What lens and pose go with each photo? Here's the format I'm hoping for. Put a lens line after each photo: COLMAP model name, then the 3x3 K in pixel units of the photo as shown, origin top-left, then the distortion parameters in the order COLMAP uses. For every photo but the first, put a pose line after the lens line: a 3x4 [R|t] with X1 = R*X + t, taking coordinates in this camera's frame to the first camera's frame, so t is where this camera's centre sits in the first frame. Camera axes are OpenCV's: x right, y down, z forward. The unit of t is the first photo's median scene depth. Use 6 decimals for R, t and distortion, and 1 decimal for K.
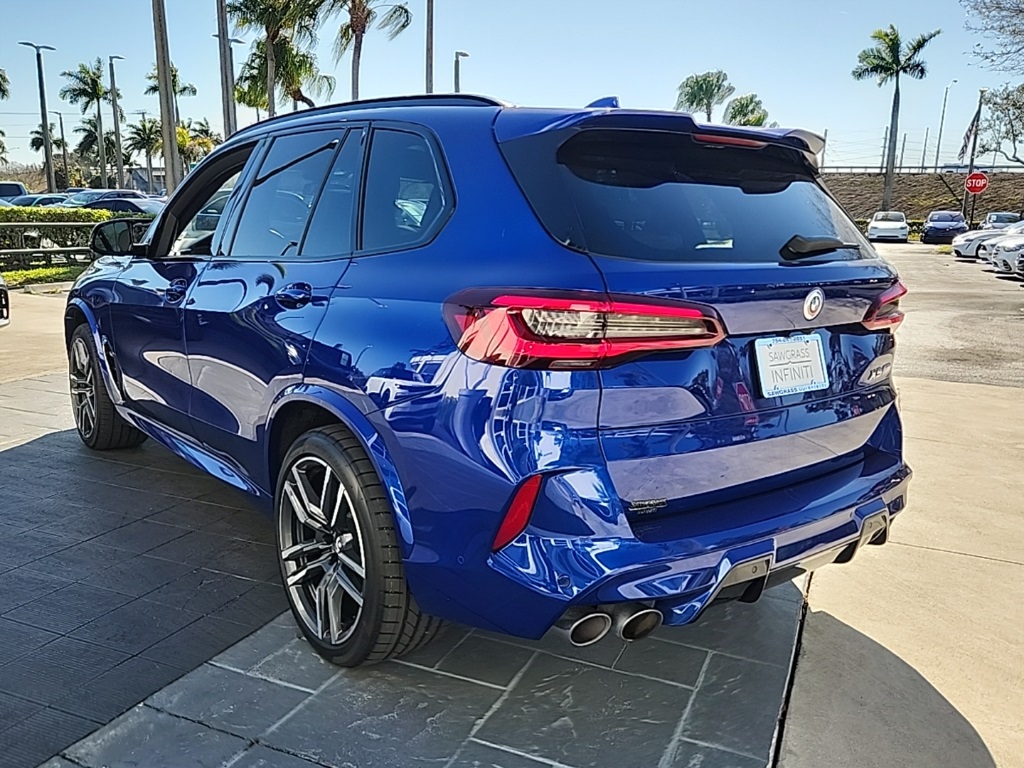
lens RADIAL K [[839.0, 0, 513.5], [0, 839.0, 392.0], [0, 0, 1]] dist [0.073241, -0.053185]
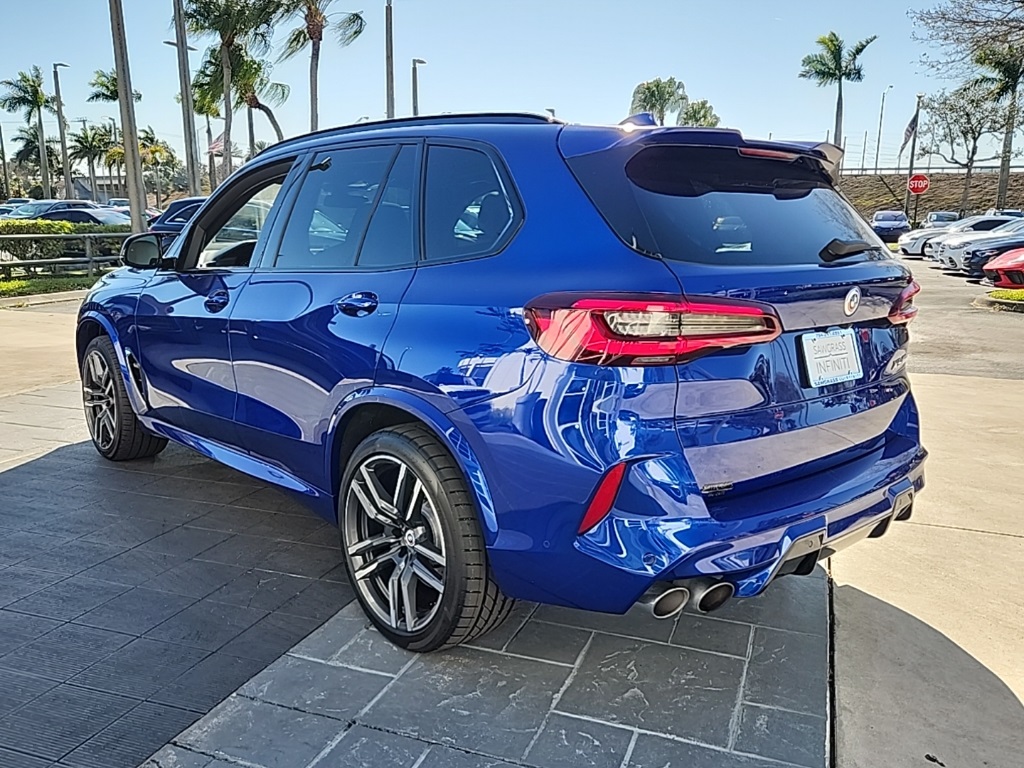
lens RADIAL K [[839.0, 0, 513.1], [0, 839.0, 393.6], [0, 0, 1]] dist [0.073241, -0.053185]
pose [[0.997792, -0.026740, 0.060801, -0.131390], [0.026926, 0.999635, -0.002238, 0.005520], [-0.060719, 0.003870, 0.998147, -0.061403]]
